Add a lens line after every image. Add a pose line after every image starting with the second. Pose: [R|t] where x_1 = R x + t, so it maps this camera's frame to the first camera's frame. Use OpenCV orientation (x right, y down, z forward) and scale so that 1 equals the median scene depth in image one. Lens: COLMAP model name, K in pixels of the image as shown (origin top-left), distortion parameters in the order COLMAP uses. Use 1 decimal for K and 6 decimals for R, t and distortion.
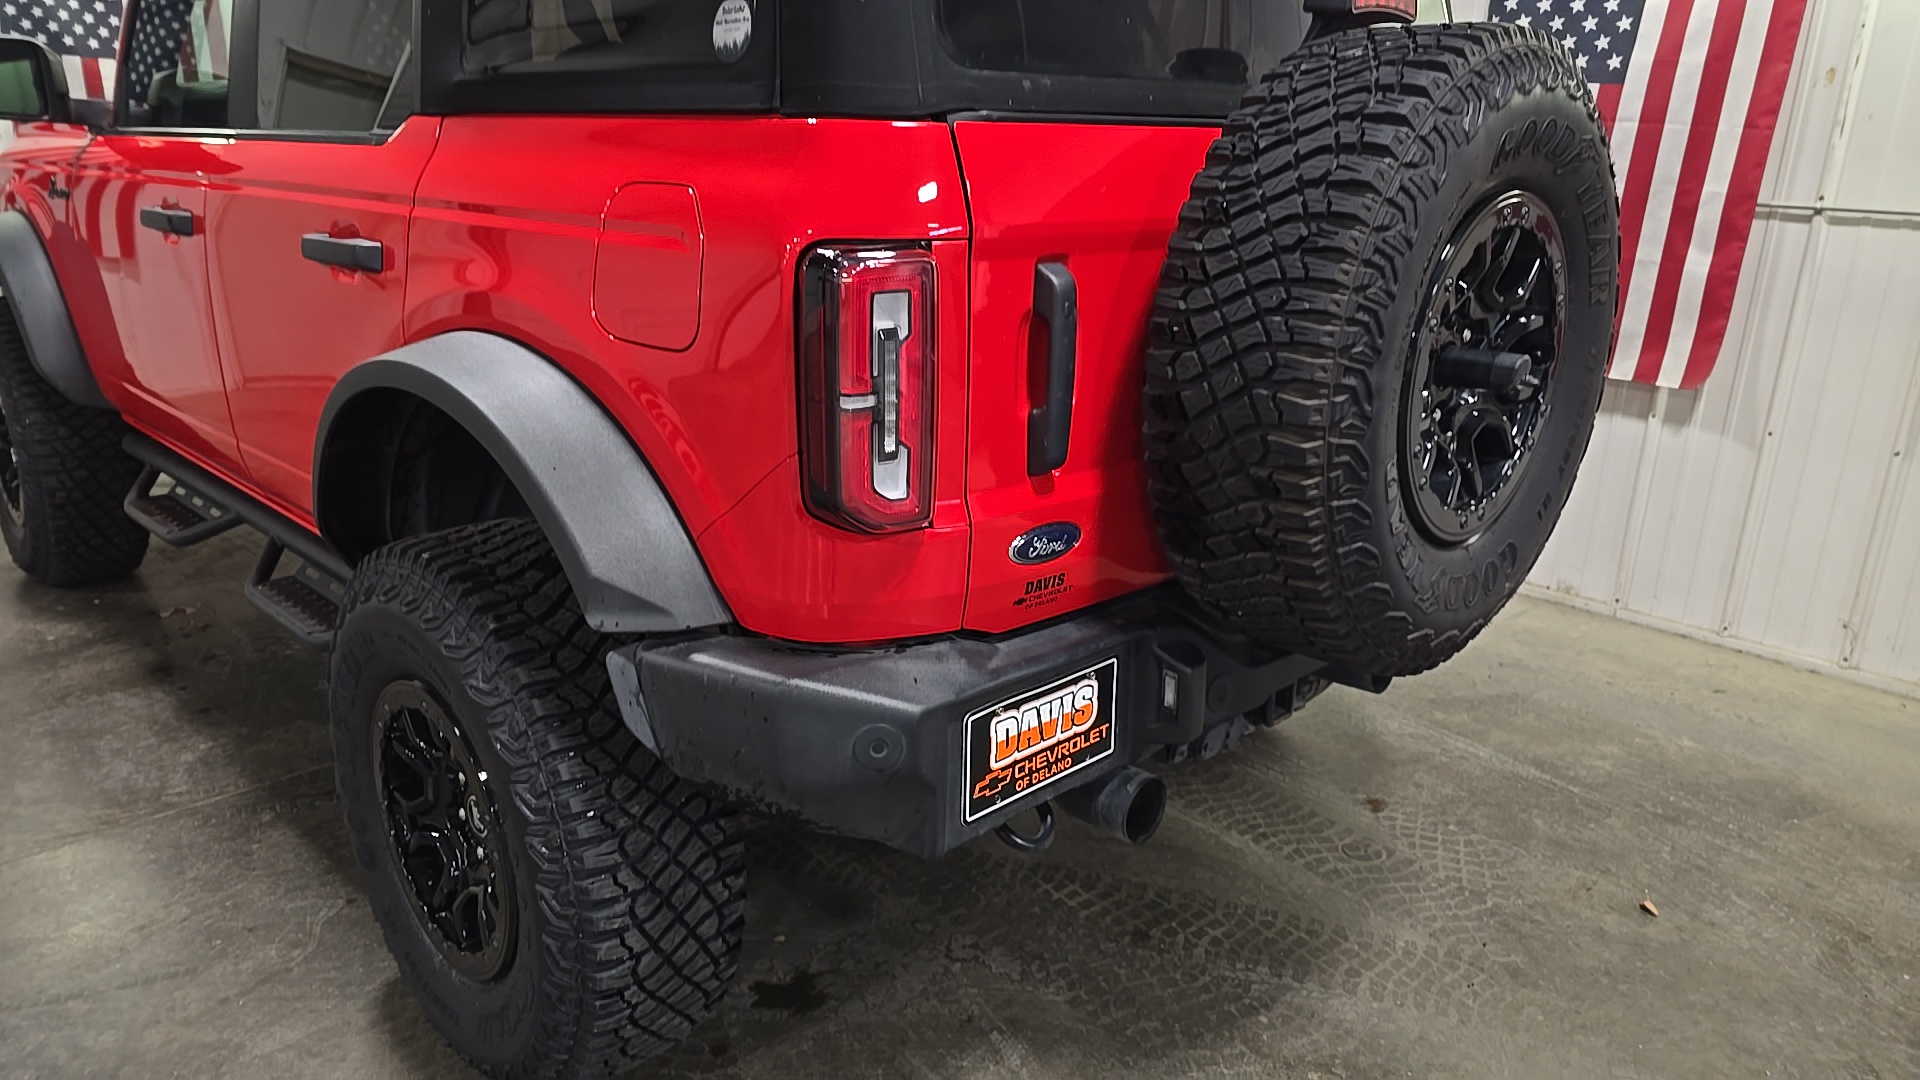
lens RADIAL K [[1291.5, 0, 965.4], [0, 1291.5, 544.9], [0, 0, 1]] dist [0.037985, -0.030474]
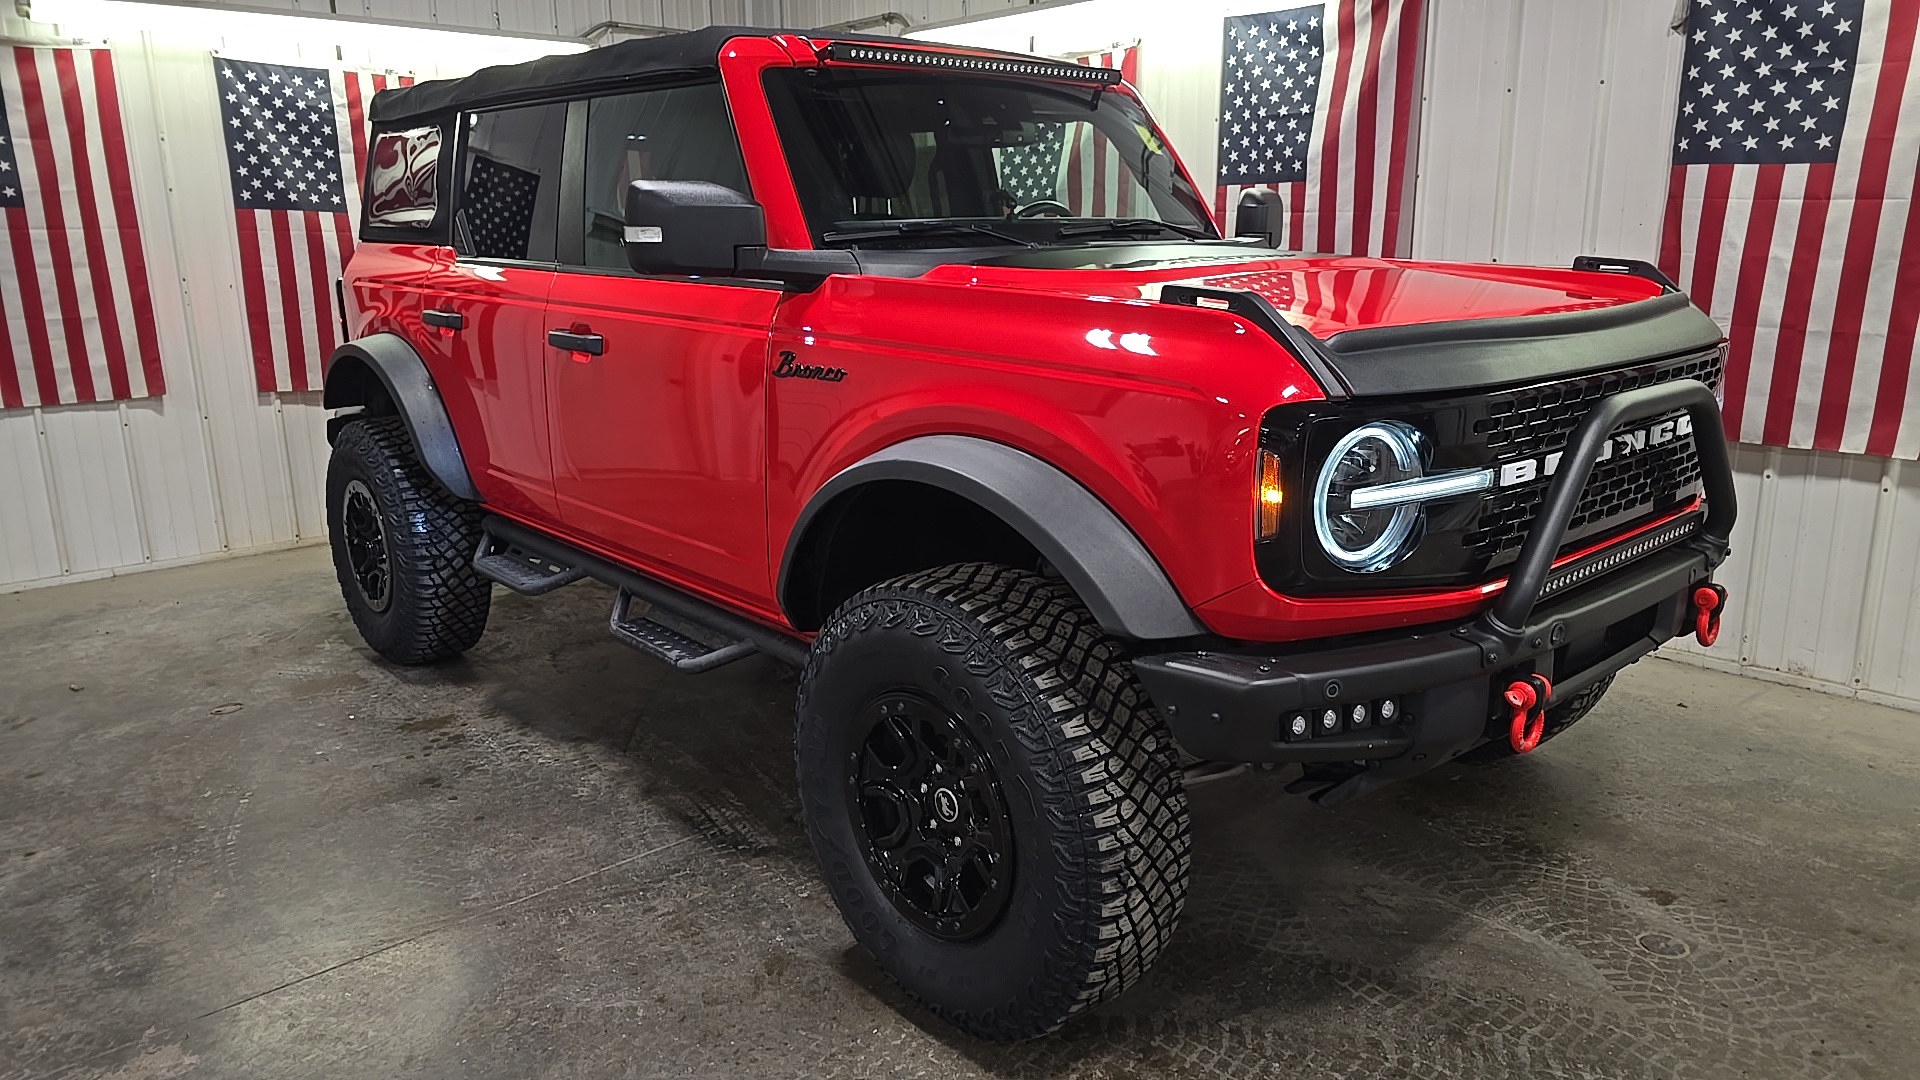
lens RADIAL K [[1291.5, 0, 965.9], [0, 1291.5, 543.7], [0, 0, 1]] dist [0.037985, -0.030474]
pose [[0.997391, -0.031665, -0.064879, -0.147704], [0.026482, 0.996503, -0.079255, 0.000869], [0.067162, 0.077331, 0.994741, -0.027737]]
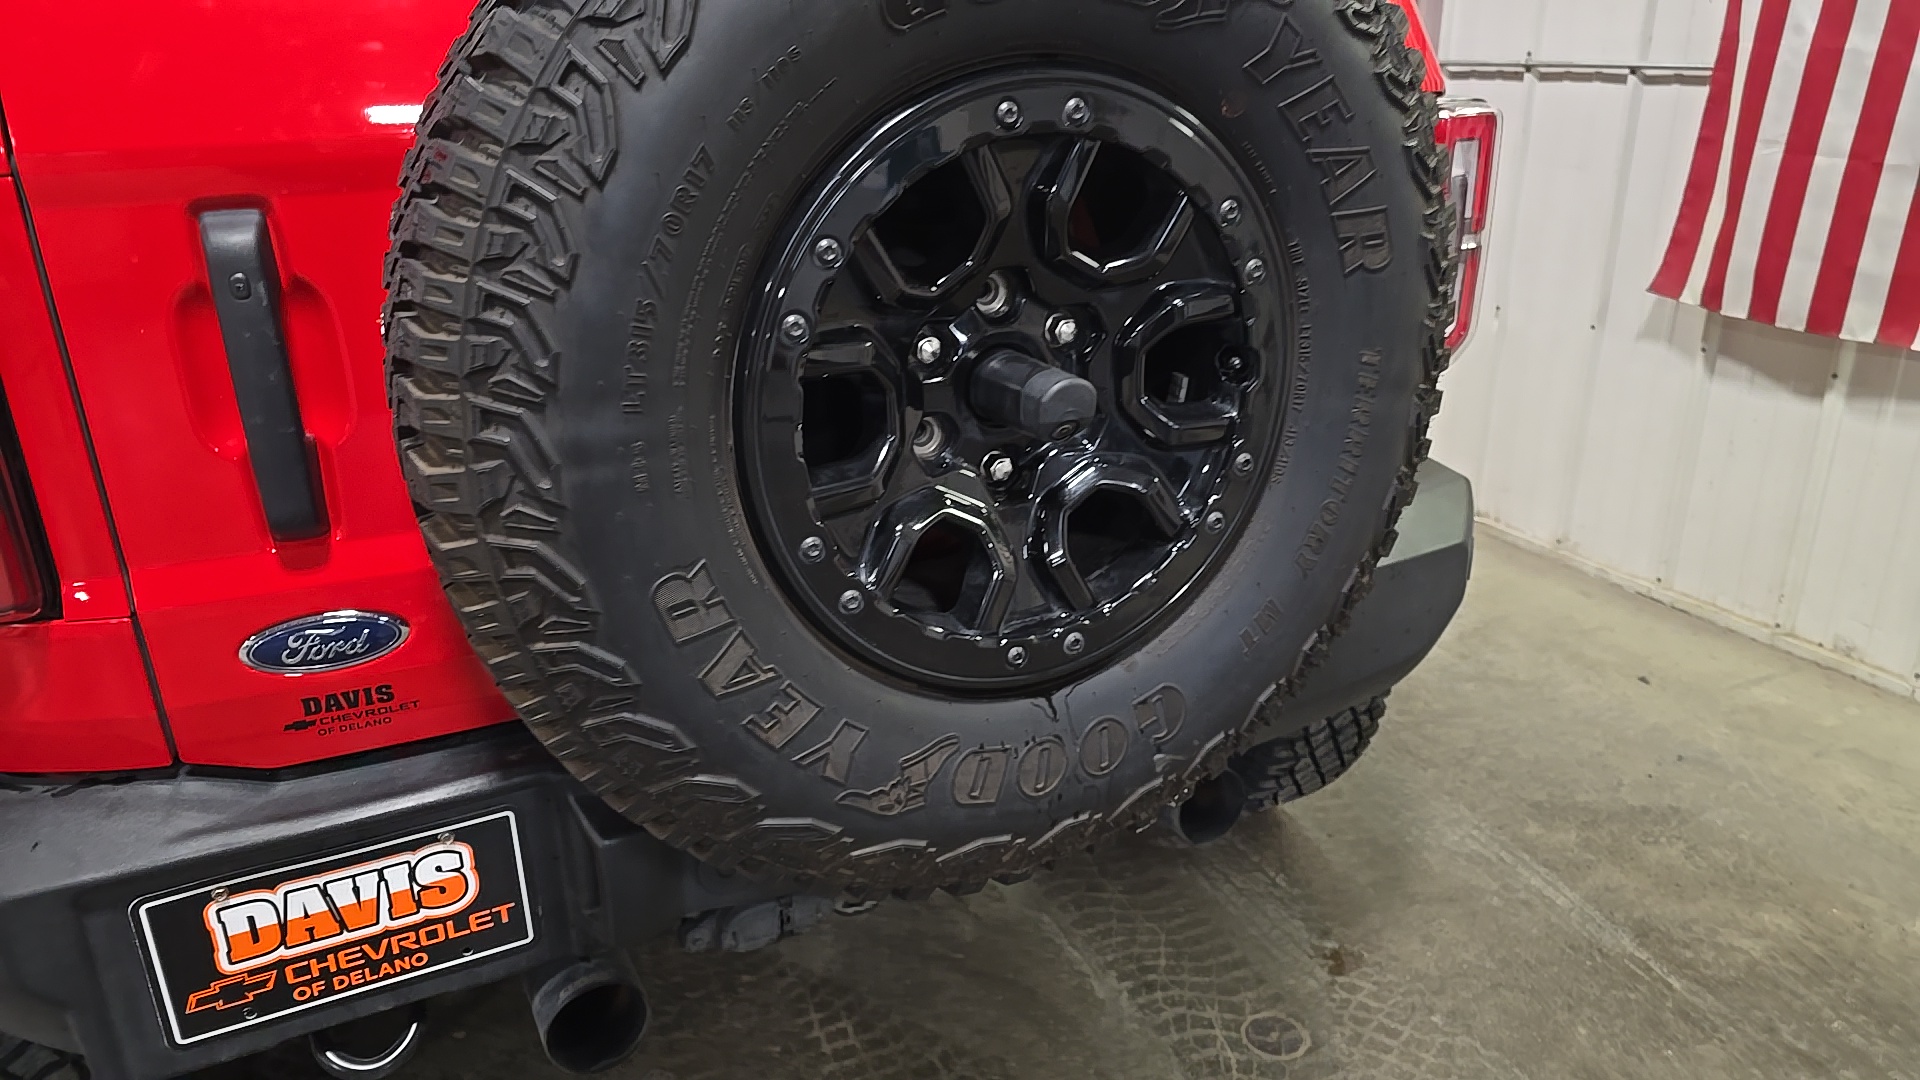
lens RADIAL K [[1291.5, 0, 957.3], [0, 1291.5, 540.9], [0, 0, 1]] dist [0.037985, -0.030474]
pose [[0.948285, 0.067129, -0.310240, 0.363572], [-0.050583, 0.996850, 0.061084, -0.070127], [0.313364, -0.042232, 0.948694, 0.305330]]
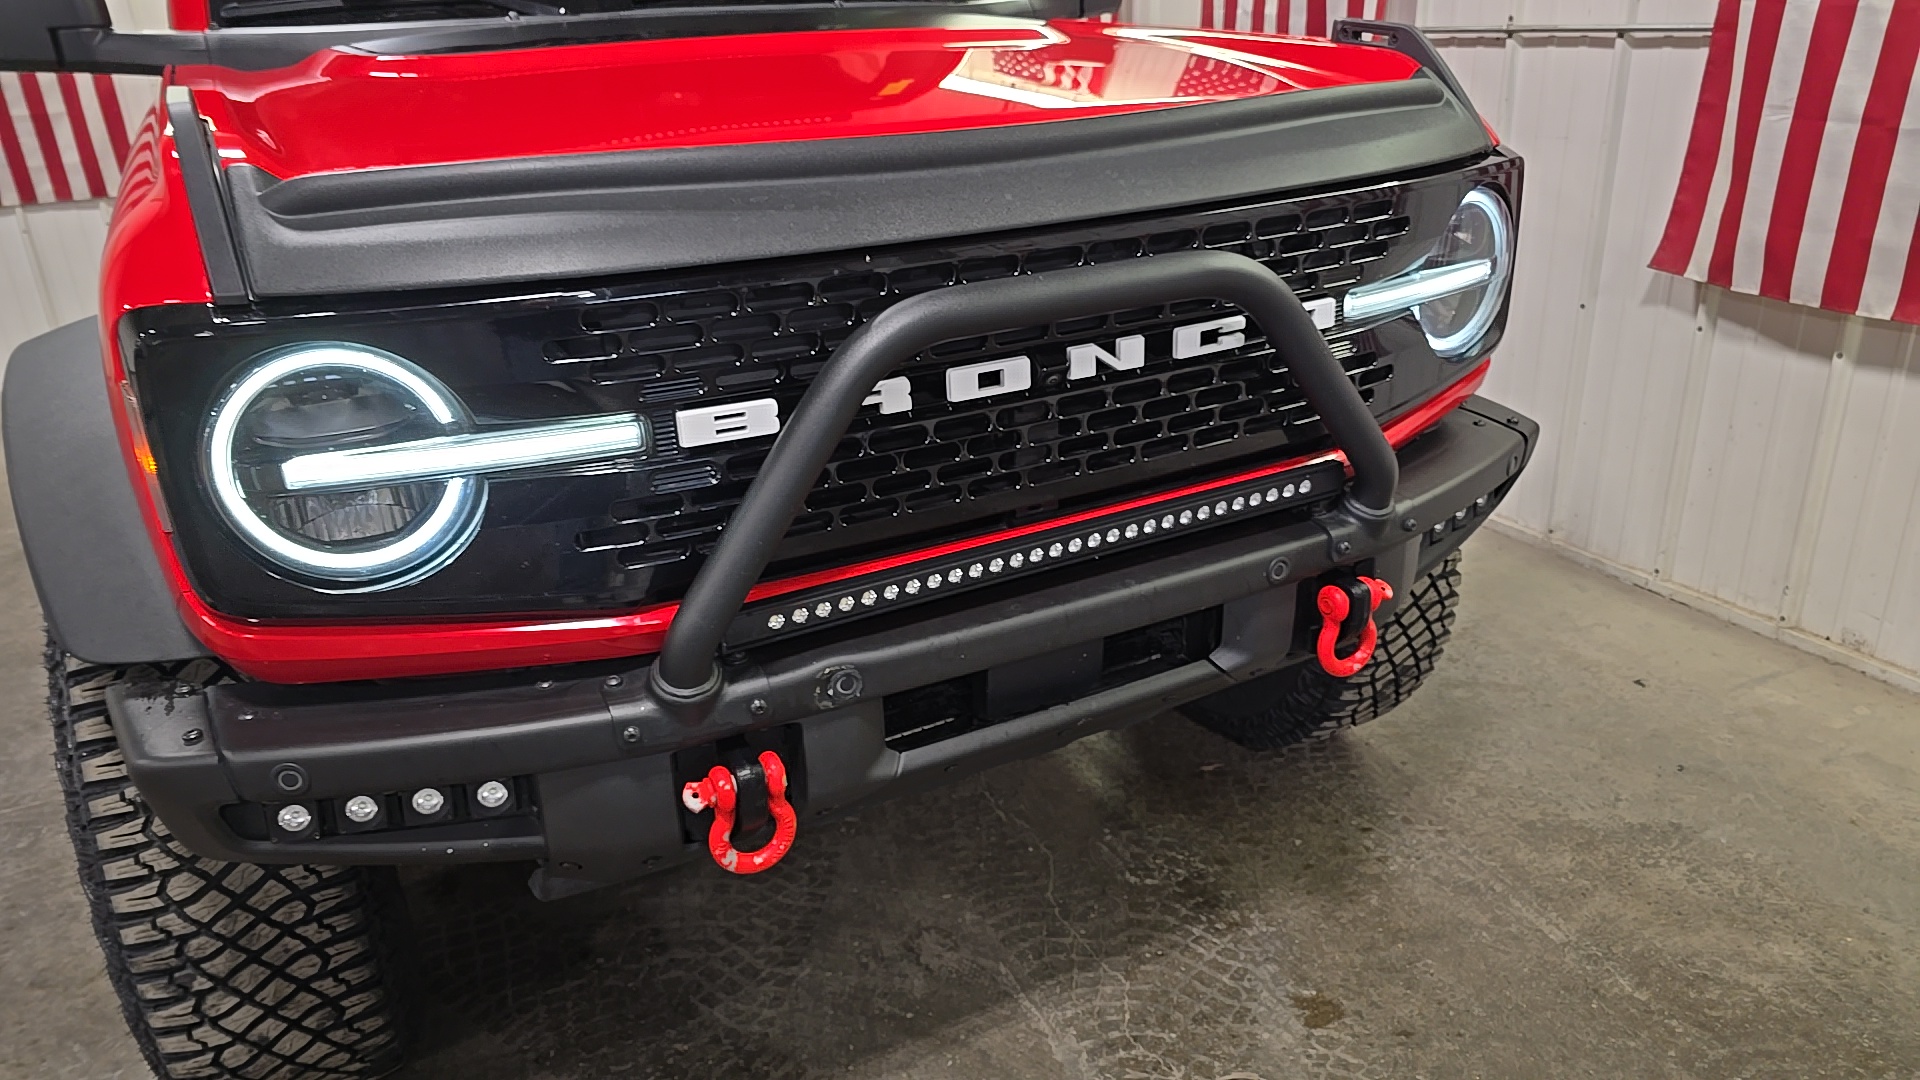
lens RADIAL K [[1291.5, 0, 957.9], [0, 1291.5, 558.7], [0, 0, 1]] dist [0.037985, -0.030474]
pose [[0.950106, 0.054194, -0.307183, 0.375054], [-0.026582, 0.995277, 0.093370, -0.096391], [0.310792, -0.080546, 0.947059, 0.379124]]
